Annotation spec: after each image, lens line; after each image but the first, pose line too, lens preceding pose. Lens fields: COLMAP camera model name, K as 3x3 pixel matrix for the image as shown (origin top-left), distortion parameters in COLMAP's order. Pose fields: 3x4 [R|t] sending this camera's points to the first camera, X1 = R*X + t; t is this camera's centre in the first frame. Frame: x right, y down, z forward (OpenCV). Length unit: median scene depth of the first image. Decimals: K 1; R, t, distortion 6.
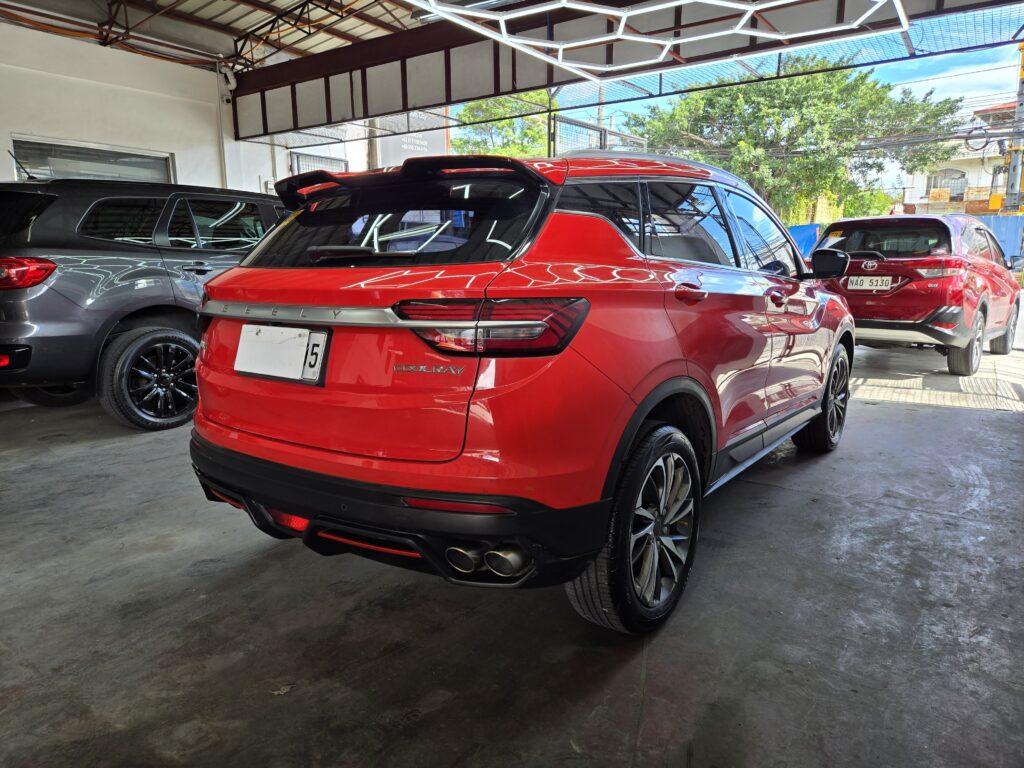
lens RADIAL K [[679.1, 0, 508.6], [0, 679.1, 391.0], [0, 0, 1]] dist [0.044823, -0.021578]
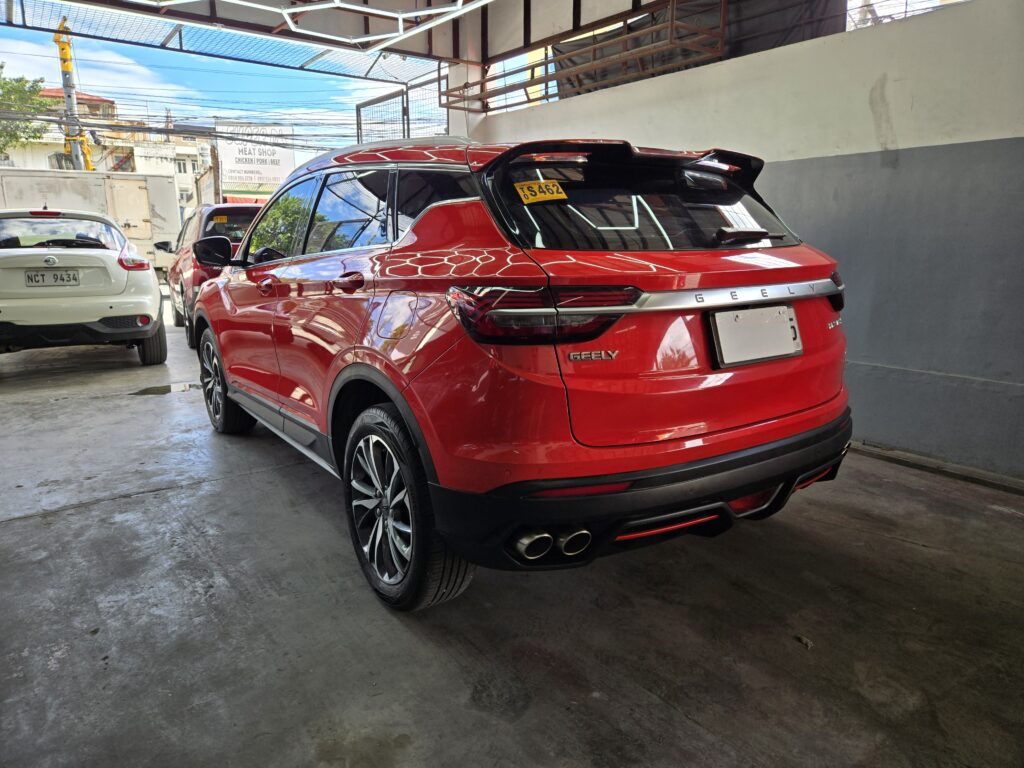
lens RADIAL K [[679.1, 0, 512.8], [0, 679.1, 379.2], [0, 0, 1]] dist [0.044823, -0.021578]
pose [[0.334878, -0.180846, 0.924744, -1.212057], [0.176434, 0.976086, 0.126995, -0.158838], [-0.925596, 0.120629, 0.358777, 0.854073]]
